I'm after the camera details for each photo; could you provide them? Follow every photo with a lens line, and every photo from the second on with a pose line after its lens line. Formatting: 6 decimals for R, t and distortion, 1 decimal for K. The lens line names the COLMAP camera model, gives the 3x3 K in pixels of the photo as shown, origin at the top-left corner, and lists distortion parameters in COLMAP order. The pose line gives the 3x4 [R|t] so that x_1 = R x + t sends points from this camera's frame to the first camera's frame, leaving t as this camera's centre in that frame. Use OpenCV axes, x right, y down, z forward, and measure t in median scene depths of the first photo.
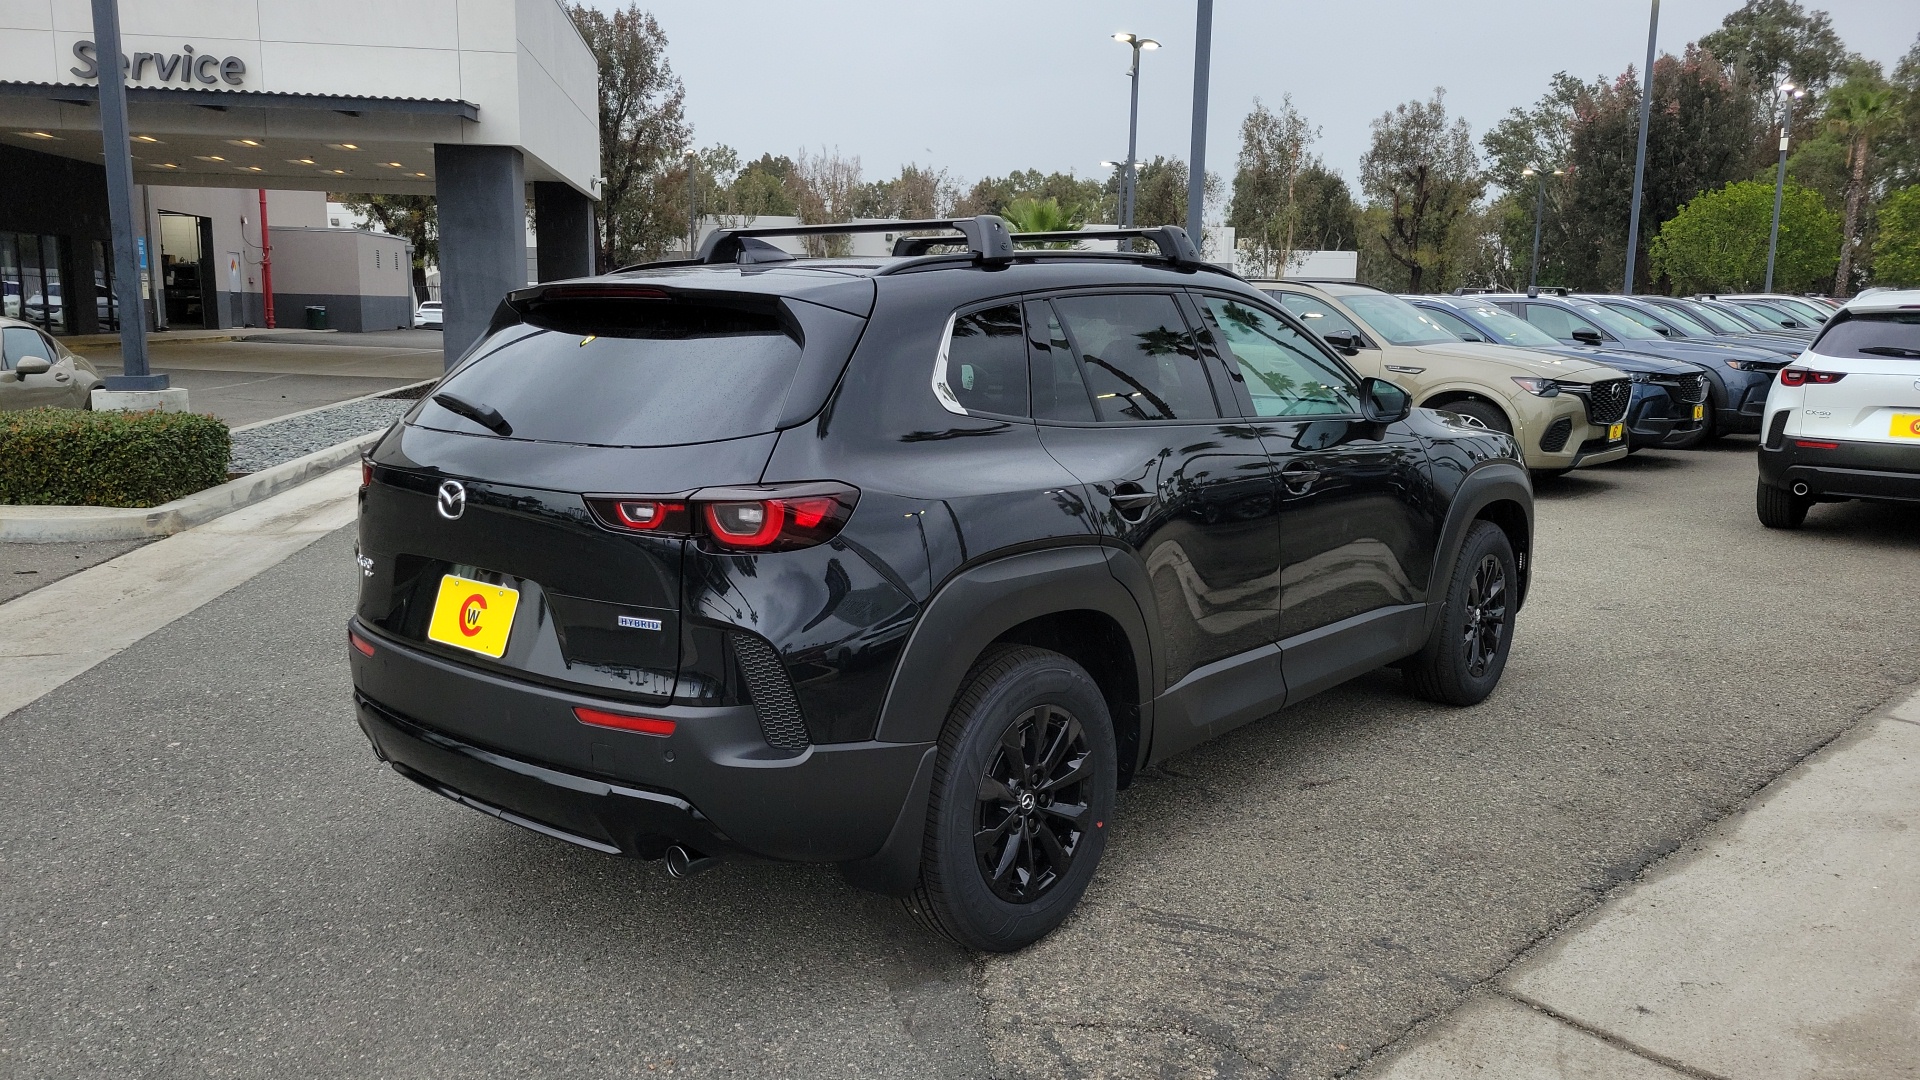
lens RADIAL K [[1461.2, 0, 940.1], [0, 1461.2, 547.2], [0, 0, 1]] dist [0.038994, -0.009998]
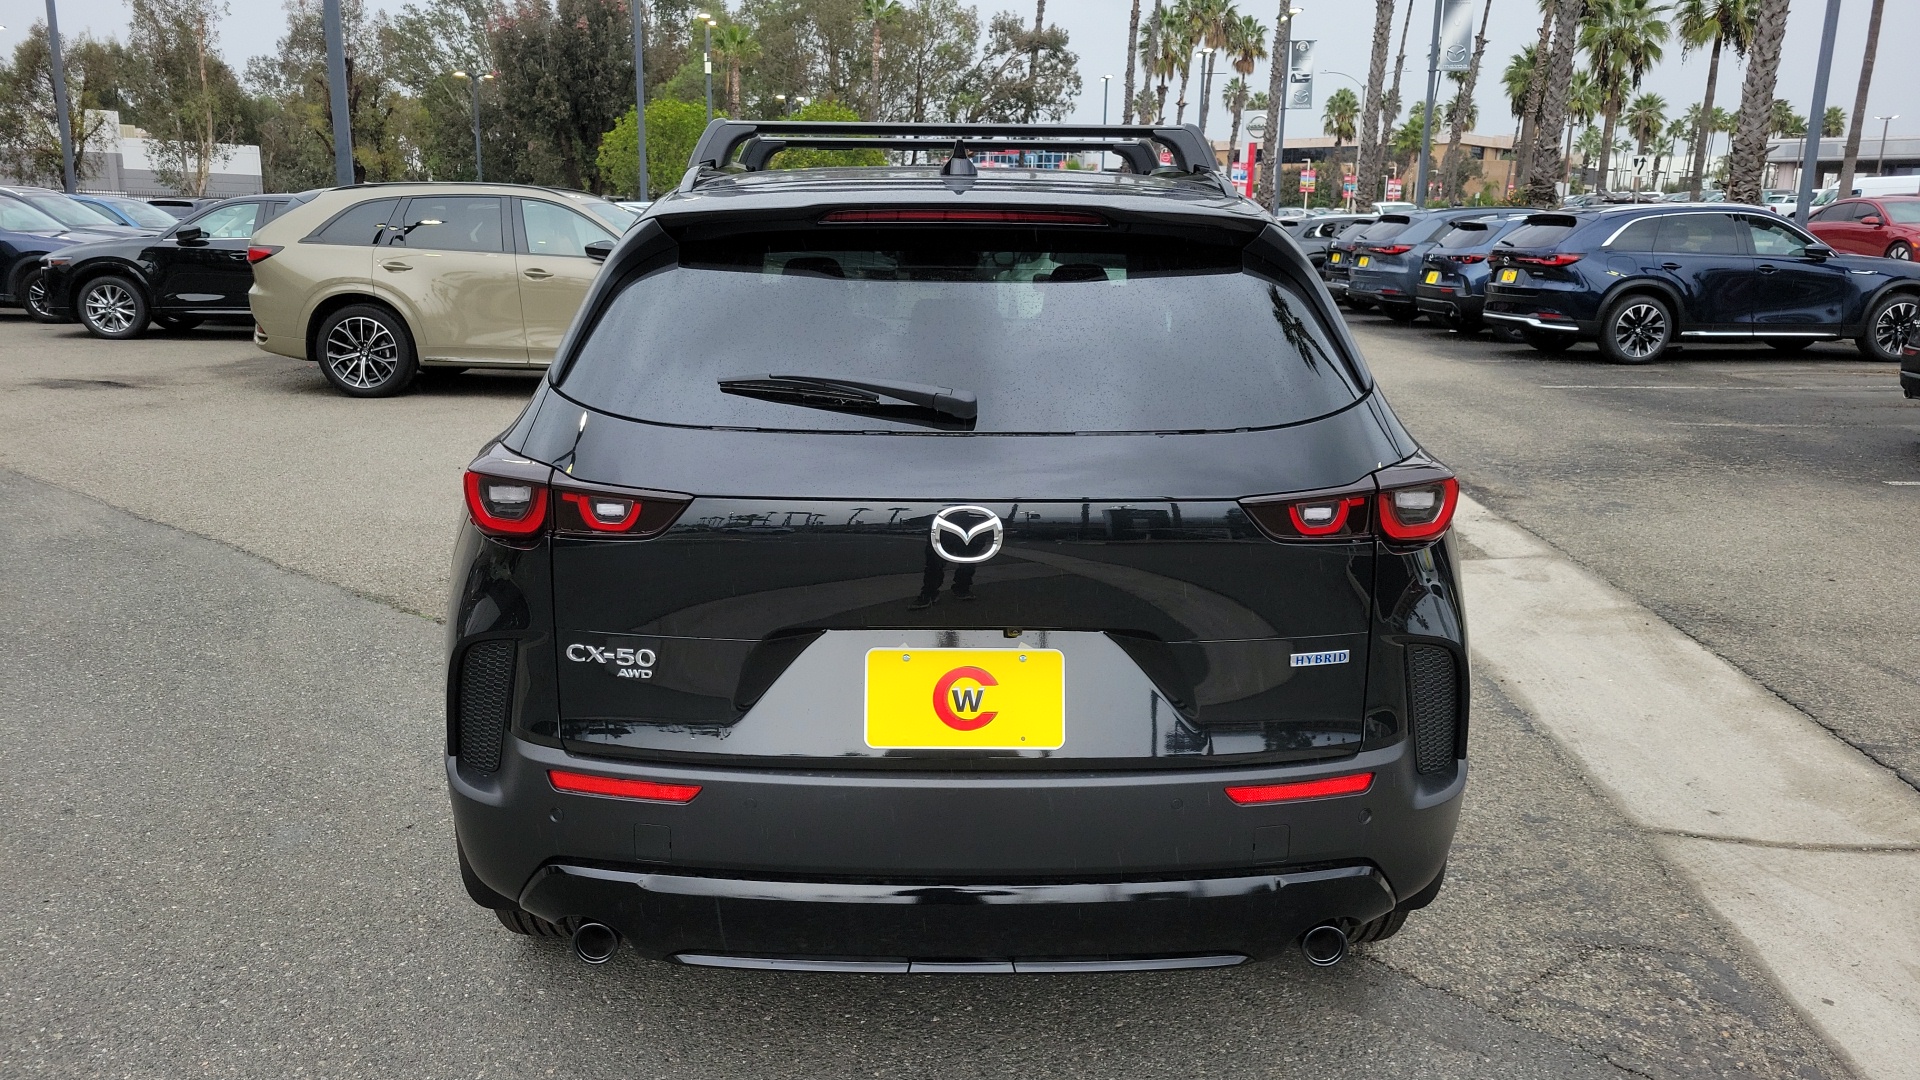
lens RADIAL K [[1461.2, 0, 976.7], [0, 1461.2, 533.9], [0, 0, 1]] dist [0.038994, -0.009998]
pose [[0.741303, -0.137665, 0.656900, -0.120420], [0.101327, 0.990476, 0.093225, -0.014756], [-0.663477, -0.002546, 0.748192, 0.078896]]
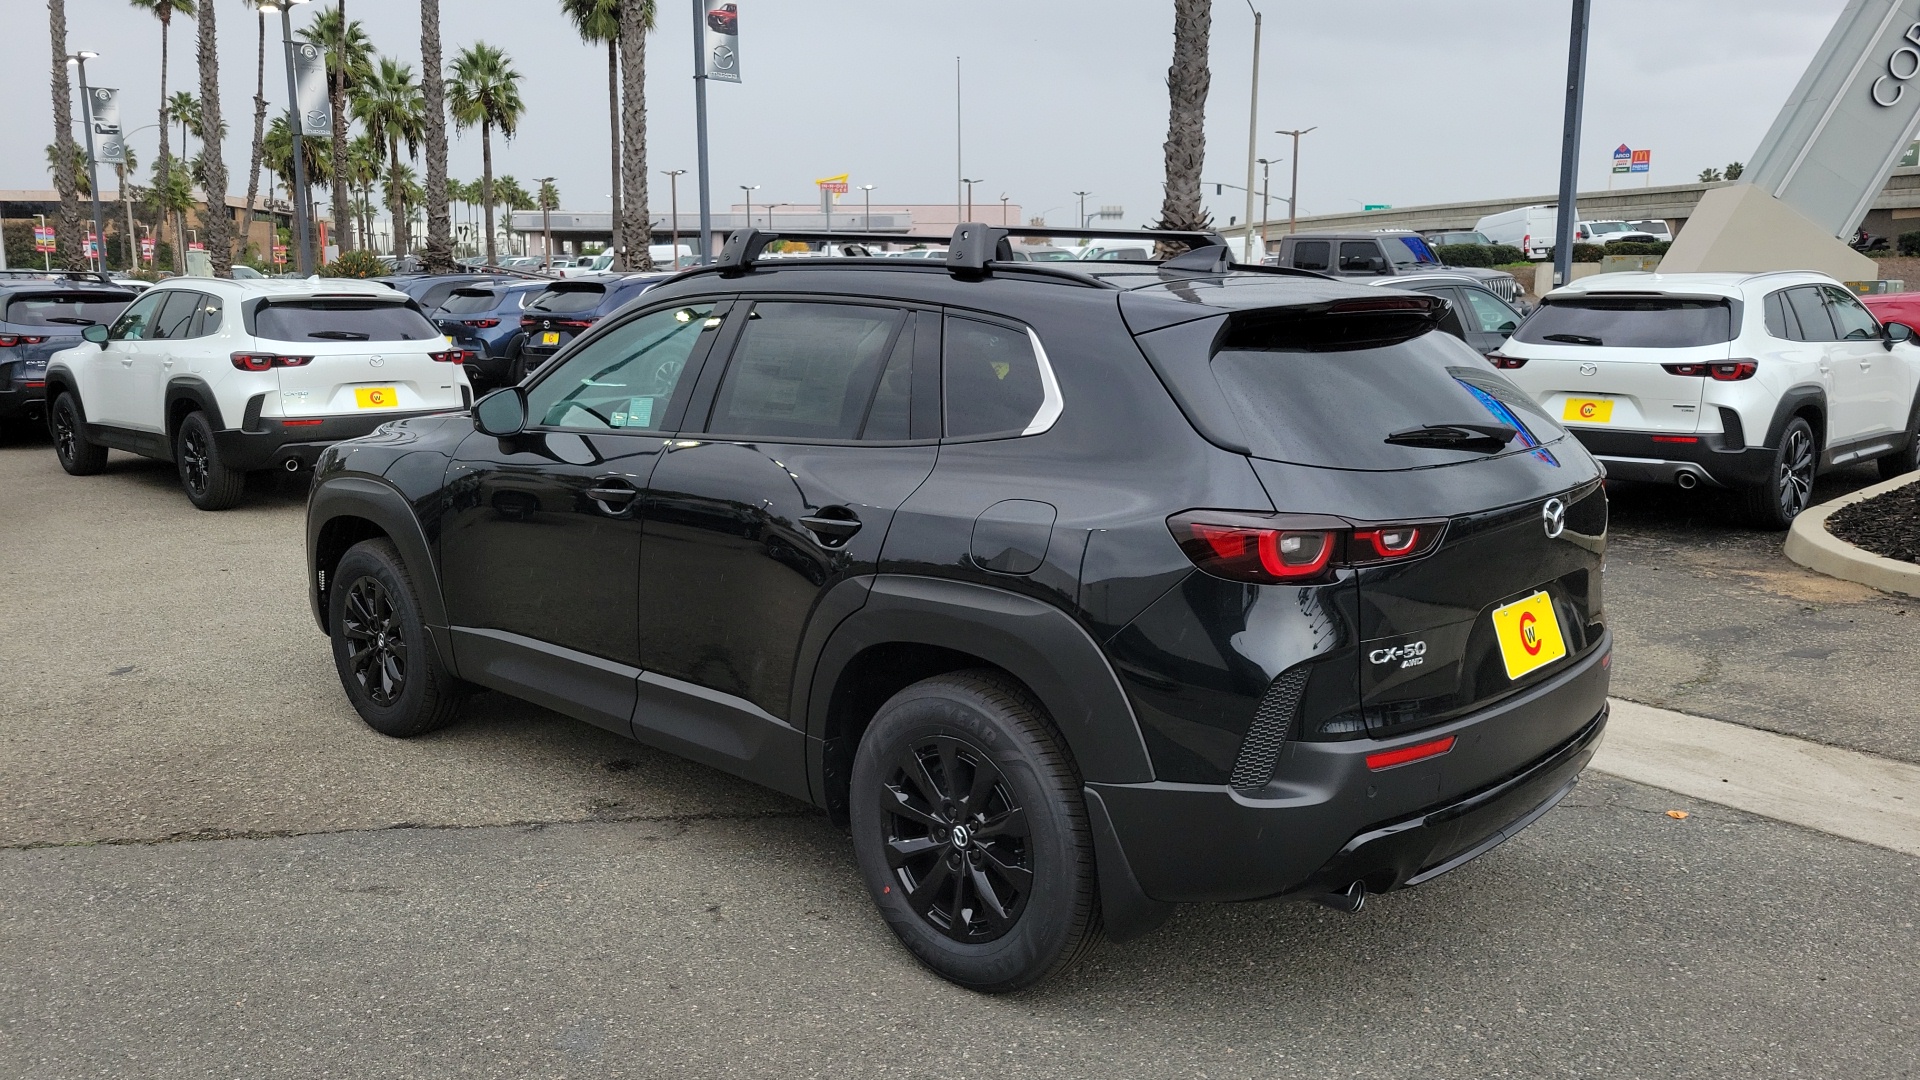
lens RADIAL K [[1461.2, 0, 926.3], [0, 1461.2, 531.4], [0, 0, 1]] dist [0.038994, -0.009998]
pose [[0.033219, -0.171834, 0.984566, -0.208582], [0.165976, 0.972379, 0.164107, -0.040404], [-0.985570, 0.157963, 0.060821, 0.213870]]
